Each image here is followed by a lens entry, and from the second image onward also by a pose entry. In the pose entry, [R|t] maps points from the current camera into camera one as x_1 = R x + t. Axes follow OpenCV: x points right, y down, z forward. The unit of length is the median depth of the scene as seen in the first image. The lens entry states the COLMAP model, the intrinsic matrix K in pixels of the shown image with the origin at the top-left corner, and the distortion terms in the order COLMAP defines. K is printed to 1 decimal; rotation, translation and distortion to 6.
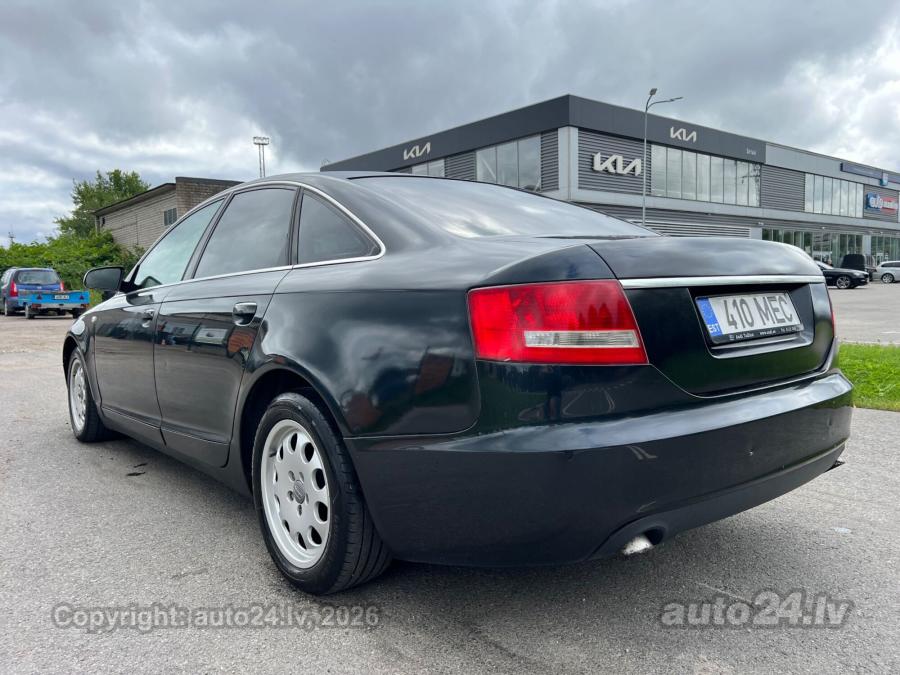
lens RADIAL K [[675.2, 0, 453.2], [0, 675.2, 342.4], [0, 0, 1]] dist [0.046125, -0.045072]
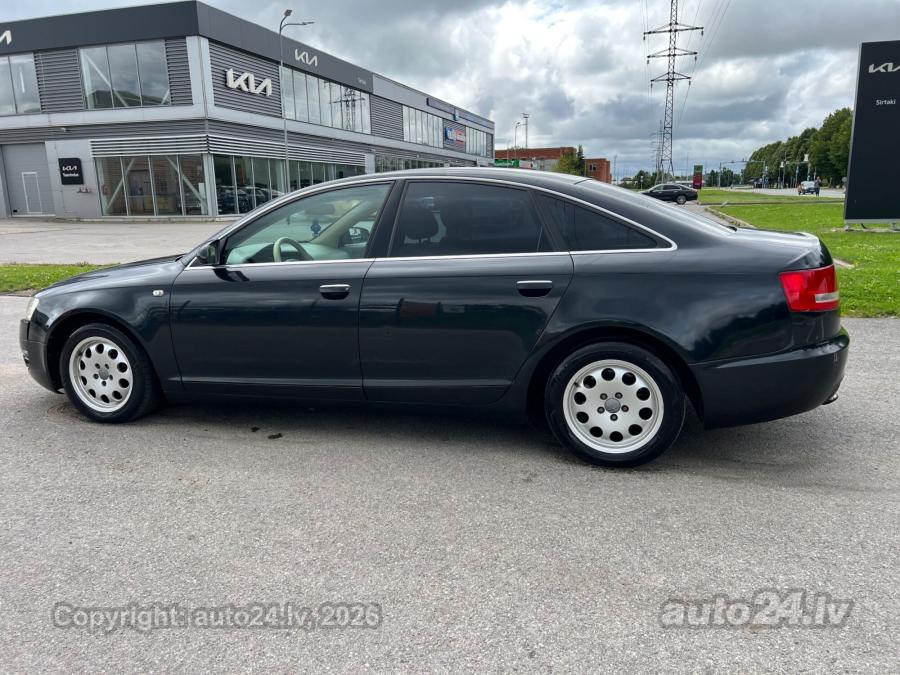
lens RADIAL K [[675.2, 0, 448.7], [0, 675.2, 338.7], [0, 0, 1]] dist [0.046125, -0.045072]
pose [[0.835132, -0.108677, 0.539207, -0.086703], [0.046538, 0.990733, 0.127603, -0.008968], [-0.548078, -0.081471, 0.832450, -0.002815]]
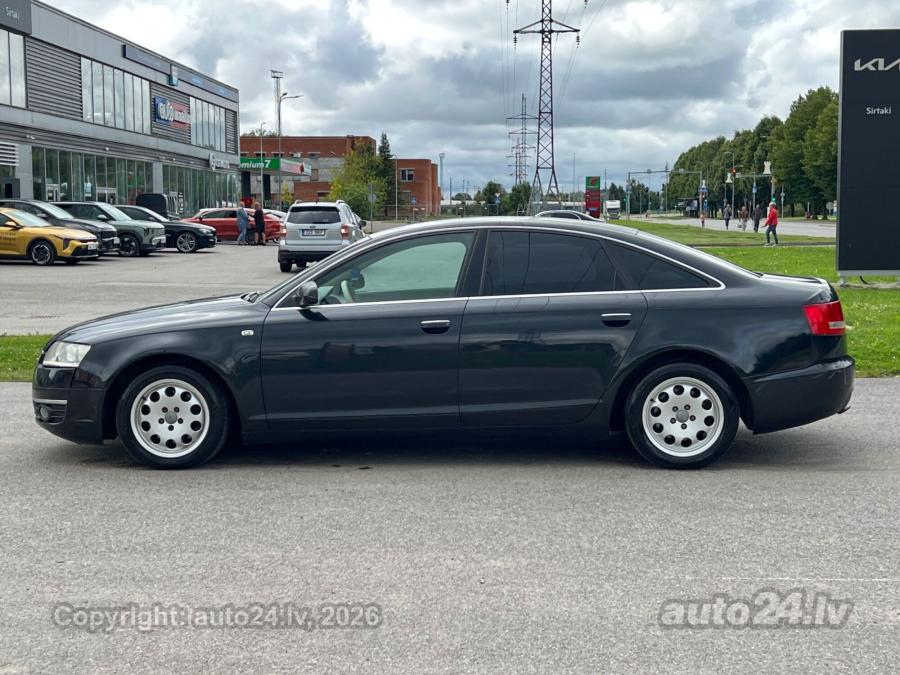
lens RADIAL K [[1354.1, 0, 448.7], [0, 1354.1, 331.3], [0, 0, 1]] dist [0.103469, 0.000000]
pose [[0.677432, -0.042972, 0.734329, -0.216958], [0.050561, 0.998651, 0.011796, -0.005461], [-0.733846, 0.029137, 0.678691, -0.066825]]
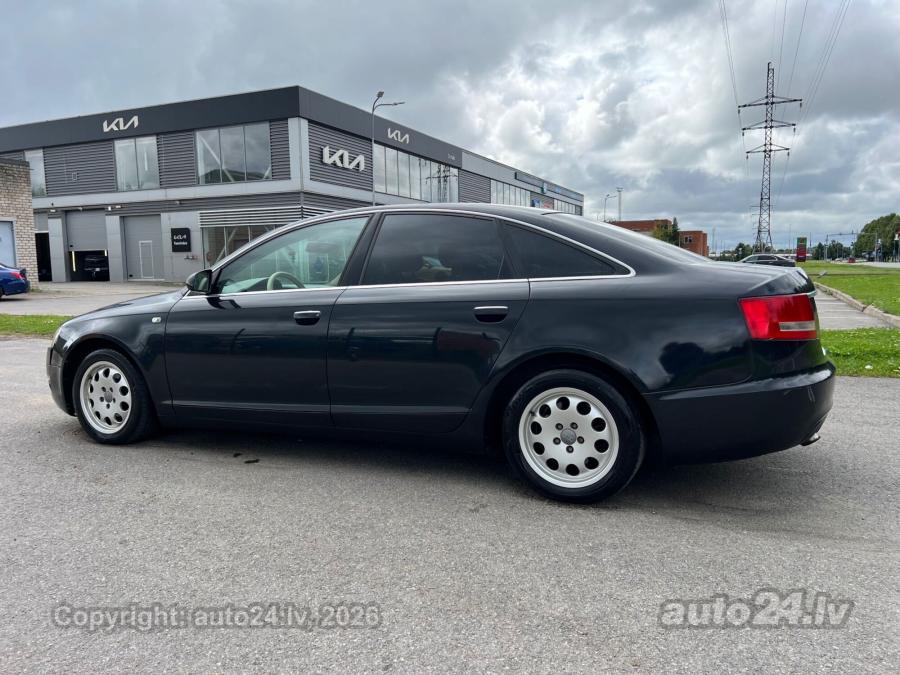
lens RADIAL K [[675.2, 0, 450.0], [0, 675.2, 339.9], [0, 0, 1]] dist [0.046125, -0.045072]
pose [[0.901626, -0.035043, 0.431094, -0.069807], [0.028727, 0.999363, 0.021154, -0.001597], [-0.431561, -0.006689, 0.902059, -0.012497]]
